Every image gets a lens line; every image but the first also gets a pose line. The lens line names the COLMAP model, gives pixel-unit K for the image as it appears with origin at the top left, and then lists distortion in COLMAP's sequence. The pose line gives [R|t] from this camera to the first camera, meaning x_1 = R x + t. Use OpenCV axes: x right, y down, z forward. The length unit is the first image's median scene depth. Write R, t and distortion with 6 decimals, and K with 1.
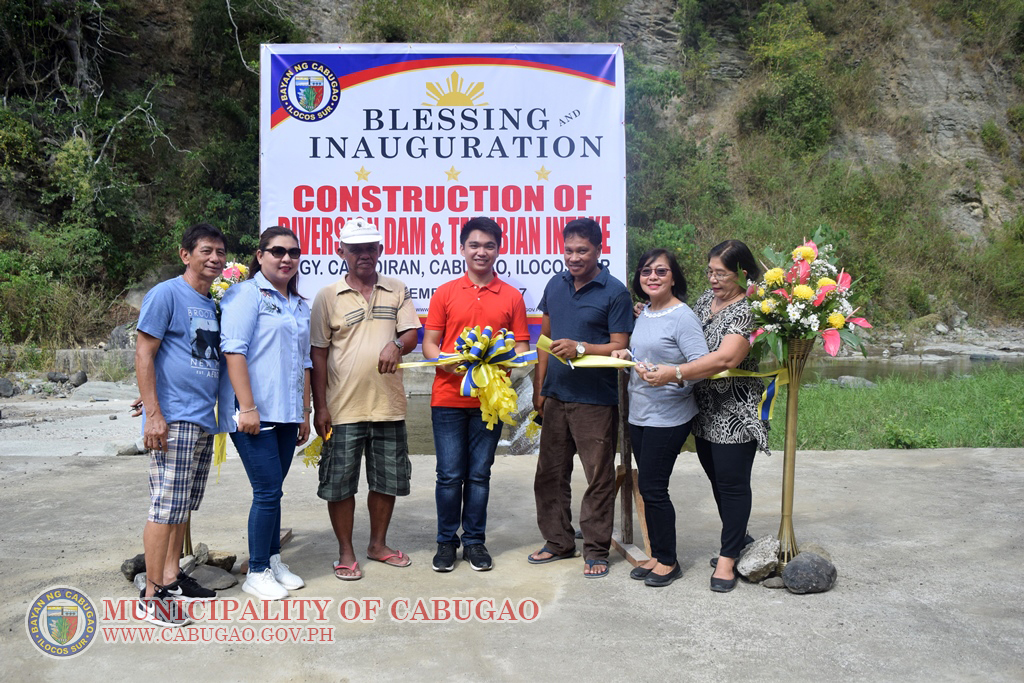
lens RADIAL K [[884.7, 0, 512.0], [0, 884.7, 341.5], [0, 0, 1]] dist [-0.082178, 0.016143]
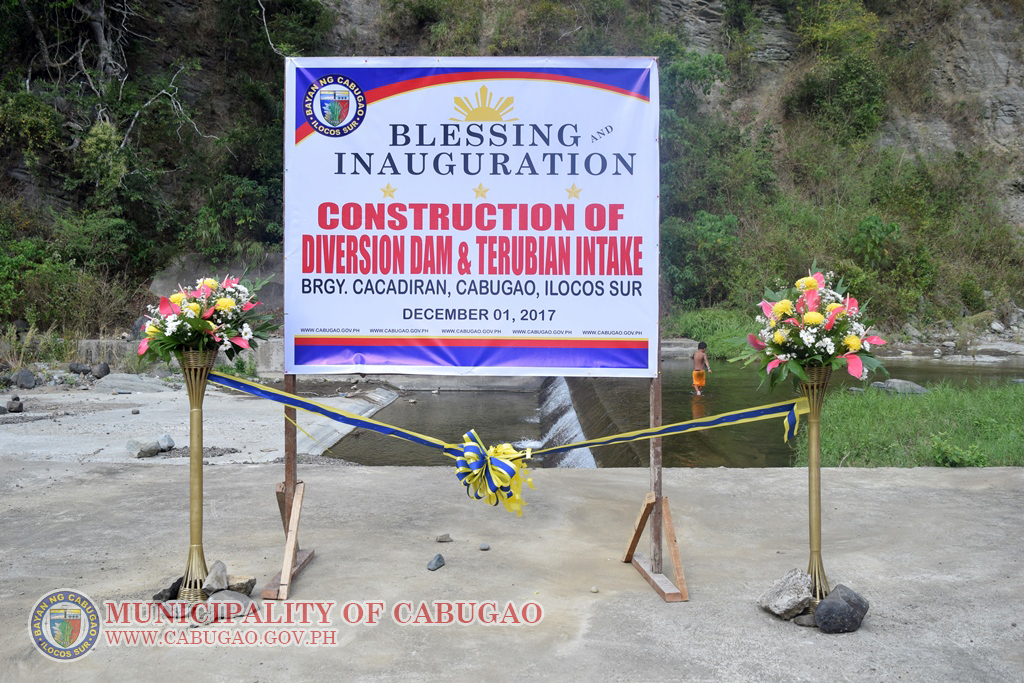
lens RADIAL K [[918.7, 0, 512.0], [0, 918.7, 341.5], [0, 0, 1]] dist [-0.085077, 0.024050]
pose [[0.999267, 0.010920, -0.036686, 0.006076], [-0.010482, 0.999872, 0.012118, -0.037018], [0.036814, -0.011725, 0.999253, -0.010860]]
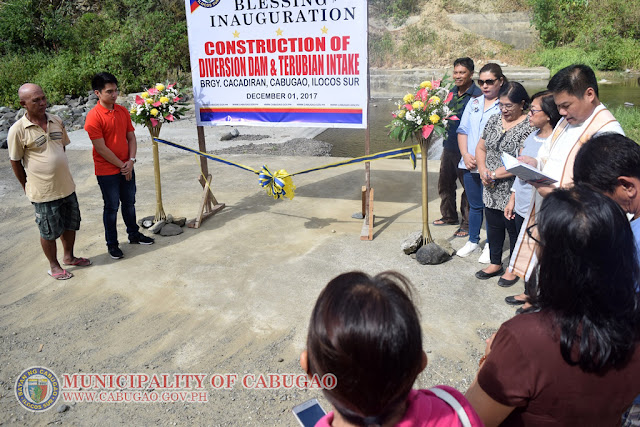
lens RADIAL K [[505.4, 0, 320.0], [0, 505.4, 213.5], [0, 0, 1]] dist [-0.086697, 0.013632]
pose [[0.950818, 0.072727, -0.301093, 0.367391], [0.021778, 0.953944, 0.299193, -0.137043], [0.308985, -0.291035, 0.905443, -0.059150]]
